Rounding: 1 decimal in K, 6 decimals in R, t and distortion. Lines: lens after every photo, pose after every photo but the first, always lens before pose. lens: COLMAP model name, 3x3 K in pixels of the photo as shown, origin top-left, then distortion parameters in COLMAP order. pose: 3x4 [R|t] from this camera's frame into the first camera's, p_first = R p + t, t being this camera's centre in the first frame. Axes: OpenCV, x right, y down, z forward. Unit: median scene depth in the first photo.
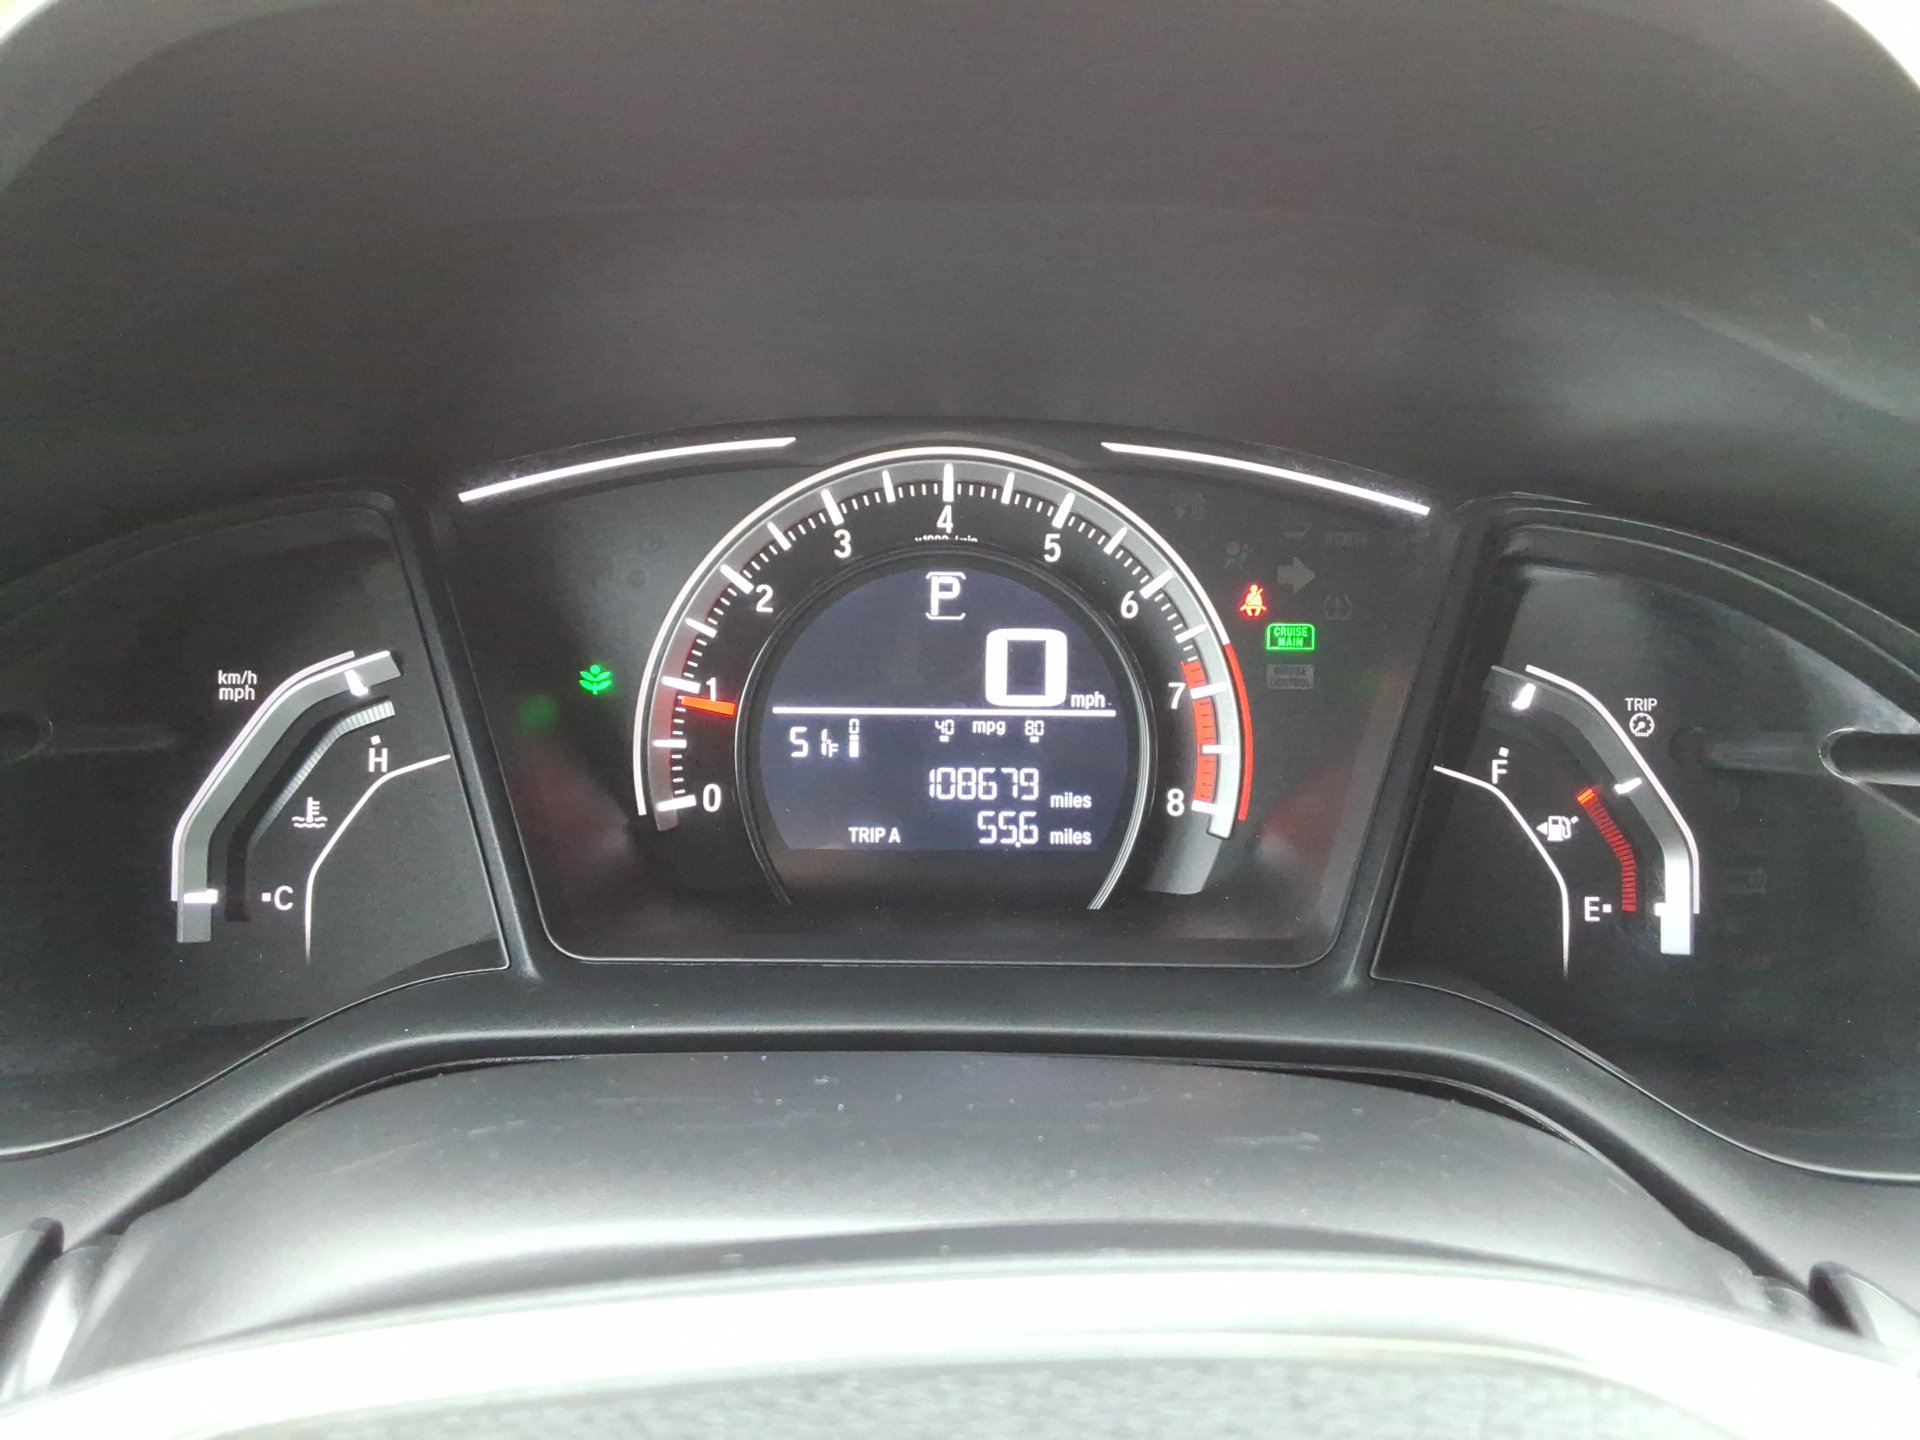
lens RADIAL K [[1537.5, 0, 970.5], [0, 1537.5, 697.6], [0, 0, 1]] dist [0.122328, -0.177767]
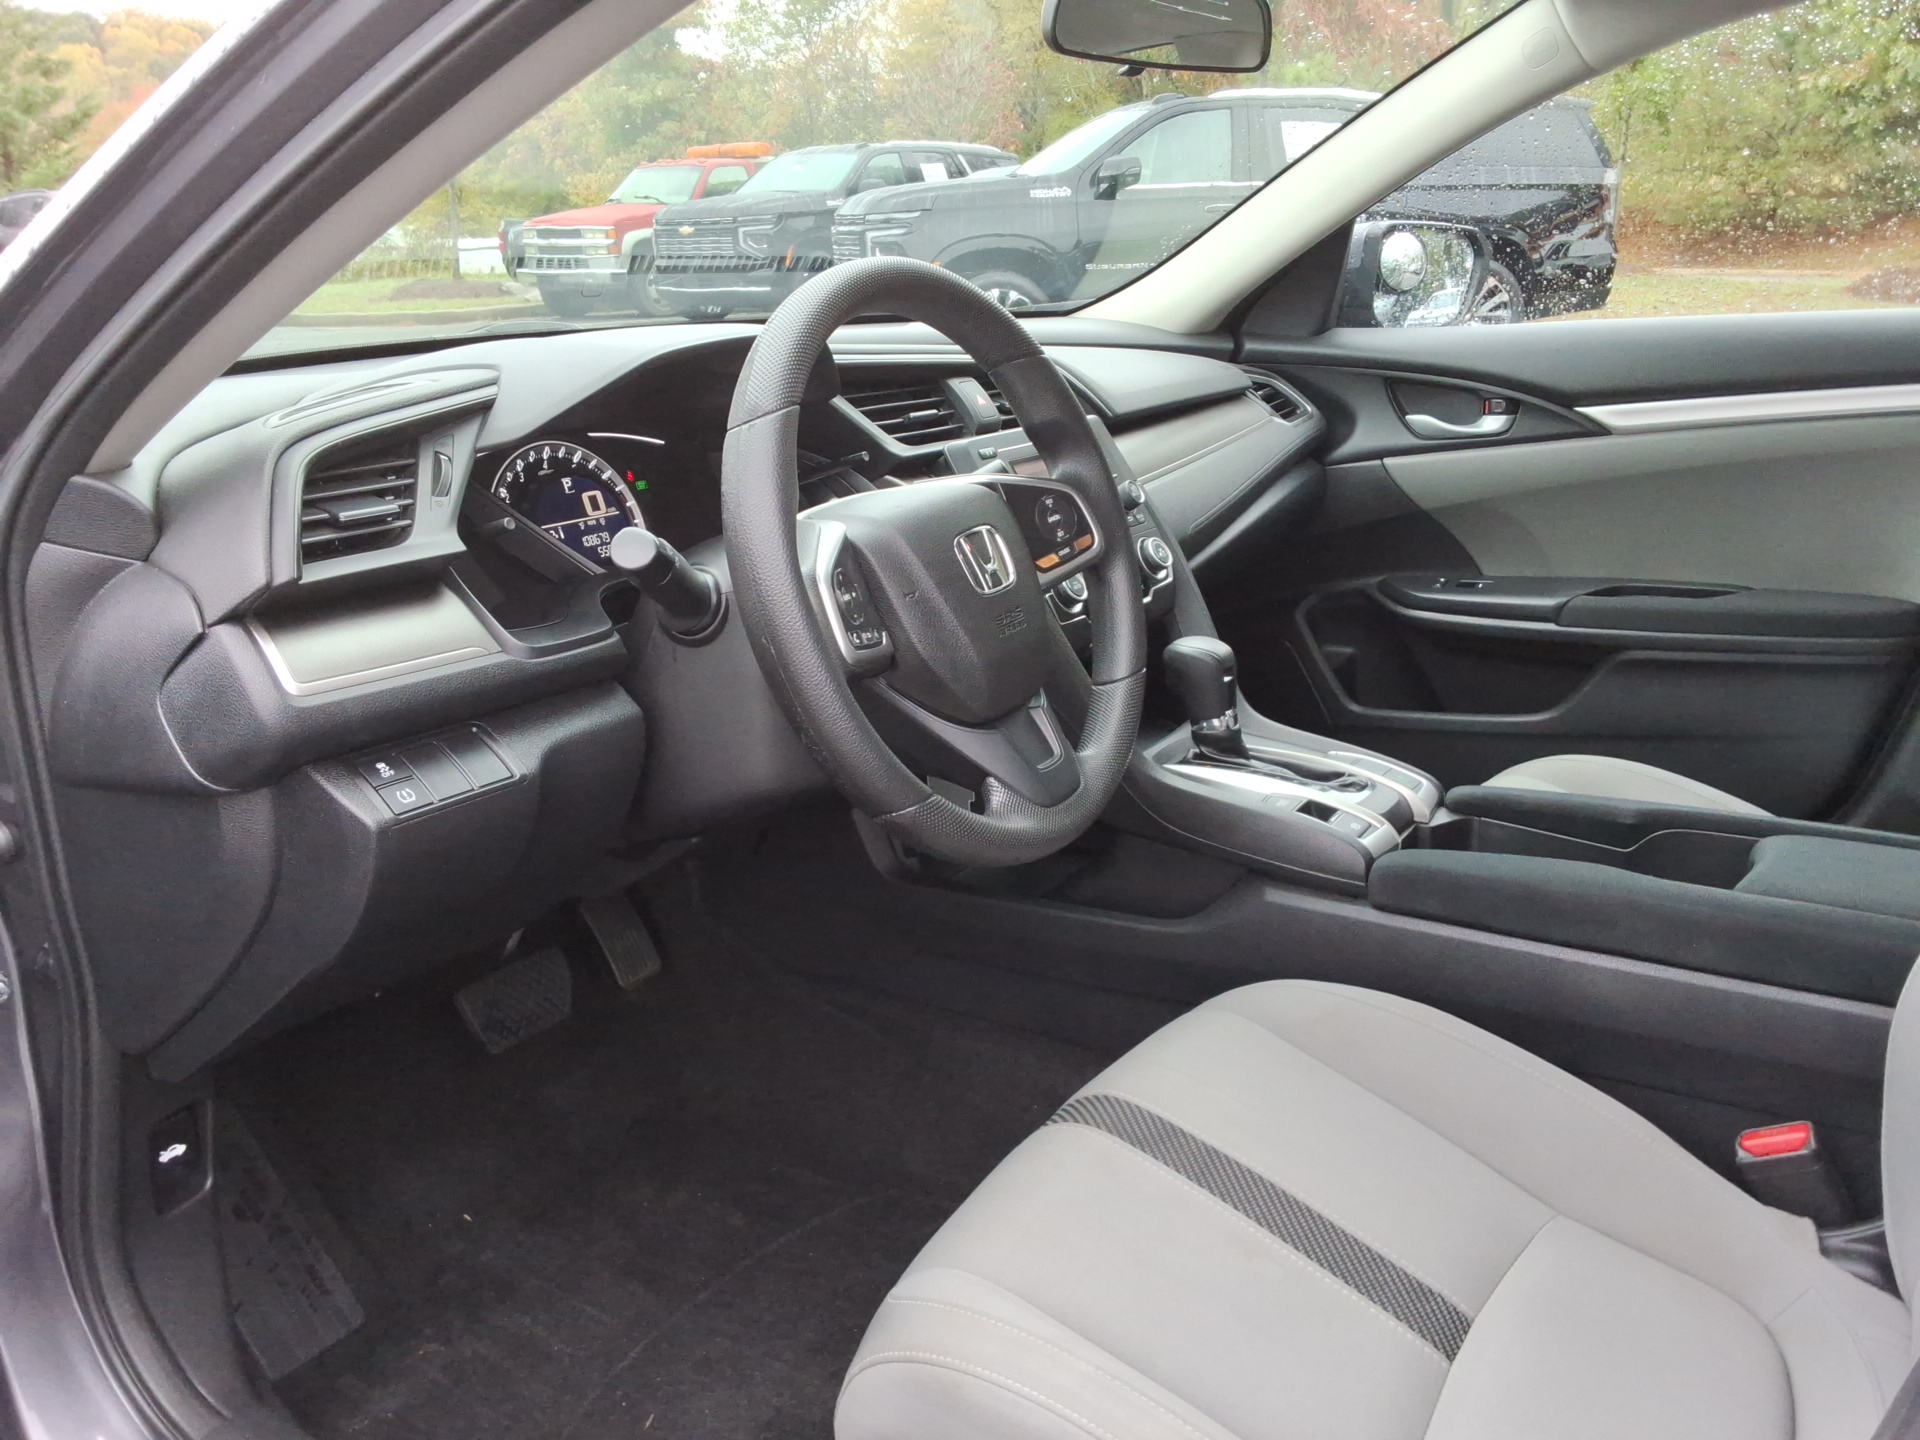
lens RADIAL K [[1537.5, 0, 970.5], [0, 1537.5, 697.6], [0, 0, 1]] dist [0.122328, -0.177767]
pose [[0.570139, -0.258388, 0.779857, -2.188625], [0.258025, 0.957538, 0.128621, 0.159207], [-0.779977, 0.127891, 0.612600, -1.596500]]
